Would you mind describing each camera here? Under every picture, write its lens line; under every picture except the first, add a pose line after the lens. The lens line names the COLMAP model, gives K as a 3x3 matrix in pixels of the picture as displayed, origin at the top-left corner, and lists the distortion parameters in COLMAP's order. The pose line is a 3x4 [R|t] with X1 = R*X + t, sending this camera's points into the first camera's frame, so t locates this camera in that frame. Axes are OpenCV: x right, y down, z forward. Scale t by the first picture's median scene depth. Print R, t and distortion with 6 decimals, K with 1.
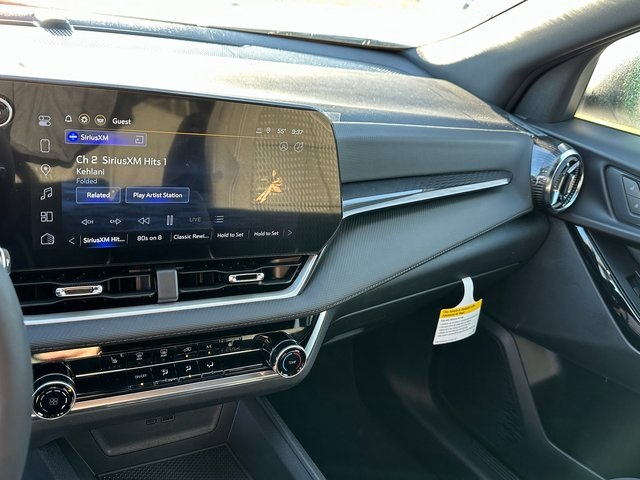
lens RADIAL K [[549.2, 0, 320.0], [0, 549.2, 240.0], [0, 0, 1]] dist [0.128857, -0.248315]
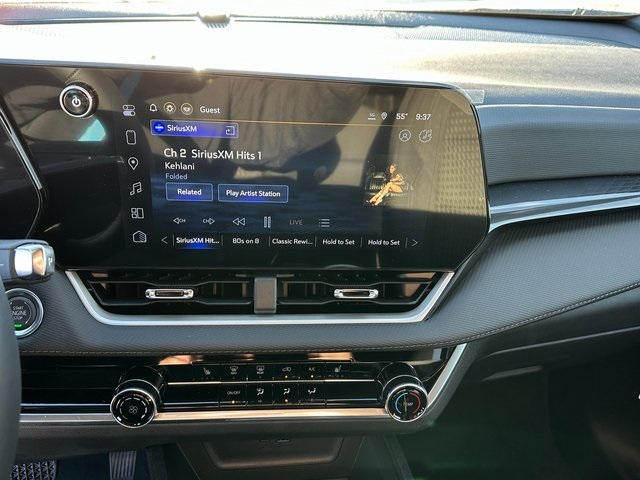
lens RADIAL K [[565.8, 0, 320.0], [0, 565.8, 240.0], [0, 0, 1]] dist [0.122737, -0.272624]
pose [[0.925637, 0.053527, -0.374608, 0.136447], [-0.054178, 0.998493, 0.008801, -0.018238], [0.374515, 0.012149, 0.927141, 0.182730]]
